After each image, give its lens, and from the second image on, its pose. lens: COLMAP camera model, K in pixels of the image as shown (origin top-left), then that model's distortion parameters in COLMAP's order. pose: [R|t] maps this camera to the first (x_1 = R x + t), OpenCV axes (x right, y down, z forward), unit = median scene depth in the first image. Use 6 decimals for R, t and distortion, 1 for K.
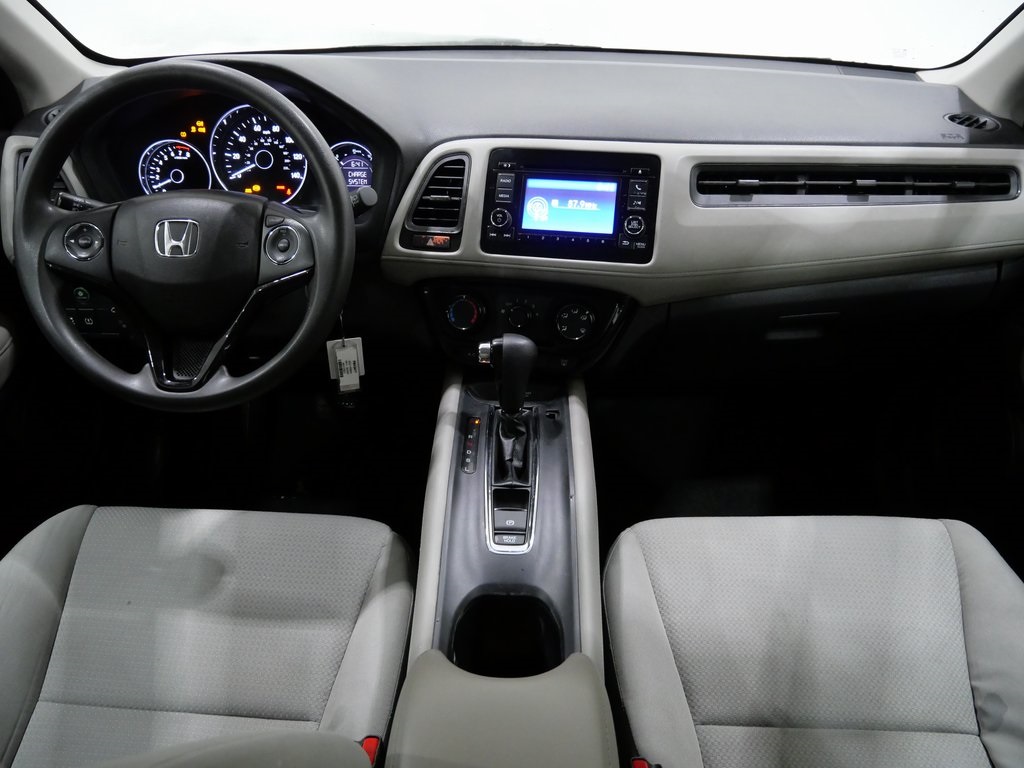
lens RADIAL K [[735.5, 0, 512.4], [0, 735.5, 386.2], [0, 0, 1]] dist [-0.023733, 0.005203]
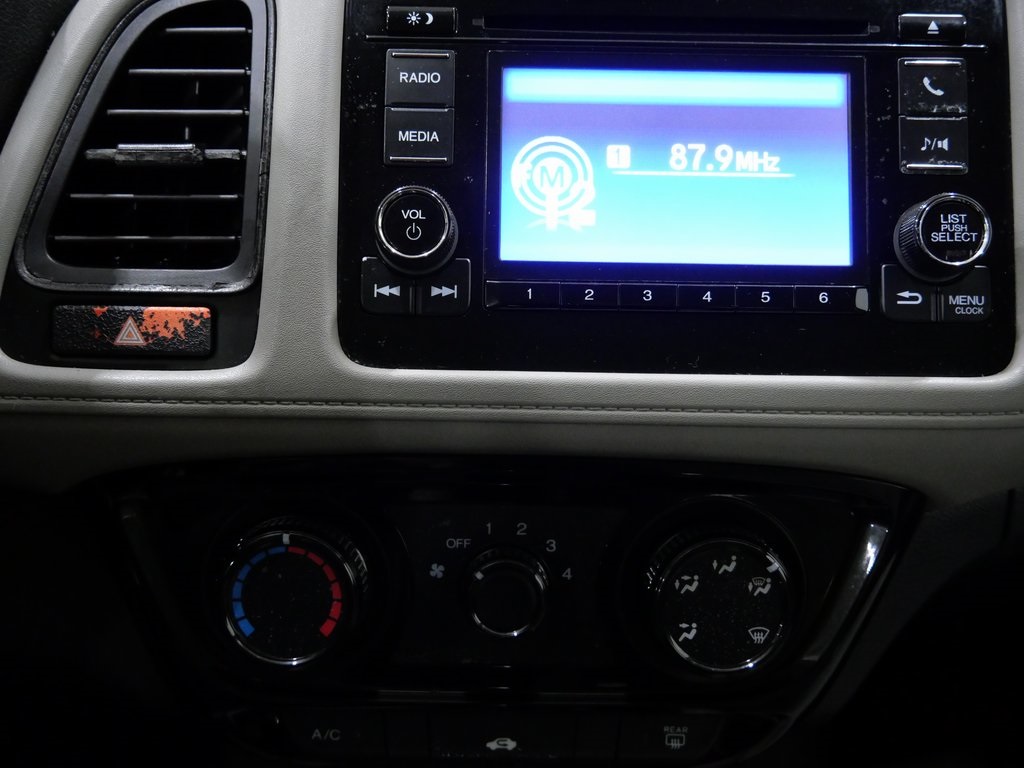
lens RADIAL K [[1066.0, 0, 508.5], [0, 1066.0, 392.5], [0, 0, 1]] dist [0.004836, 0.000000]
pose [[0.978887, -0.074432, 0.190367, -0.058043], [0.082482, 0.995988, -0.034704, -0.155804], [-0.187020, 0.049674, 0.981099, 0.637593]]
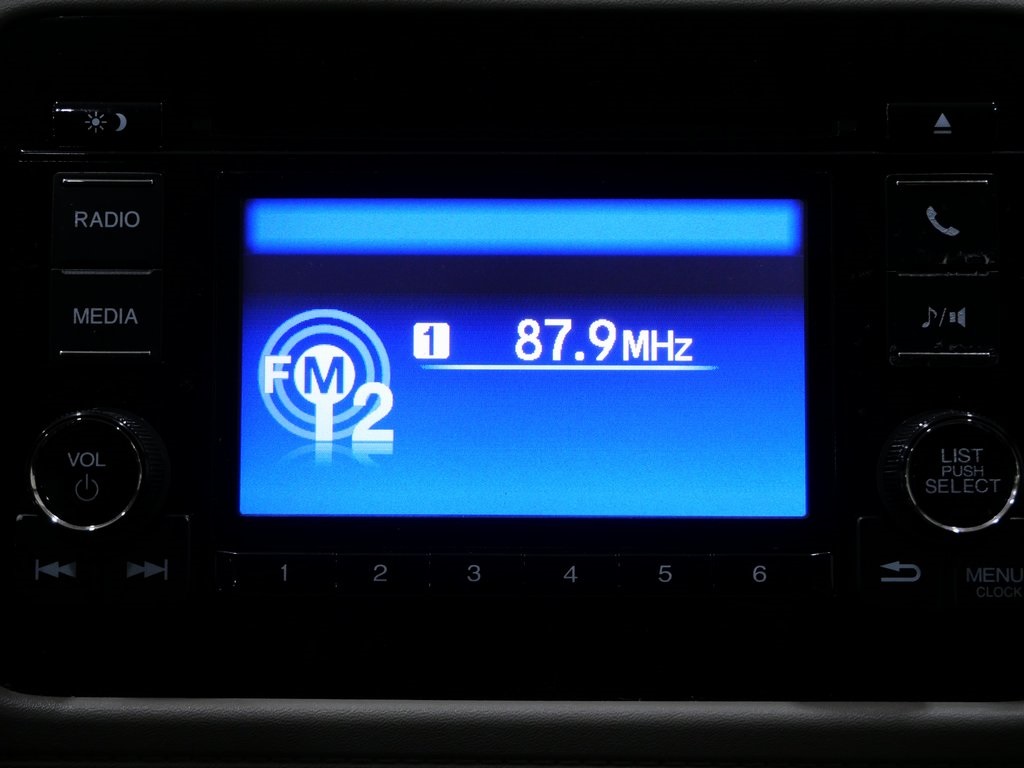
lens RADIAL K [[1772.4, 0, 507.2], [0, 1772.4, 386.0], [0, 0, 1]] dist [0.050227, 0.000000]
pose [[0.982033, -0.090039, 0.165842, 0.008739], [0.093202, 0.995582, -0.011371, -0.232550], [-0.164085, 0.026623, 0.986087, 0.611473]]
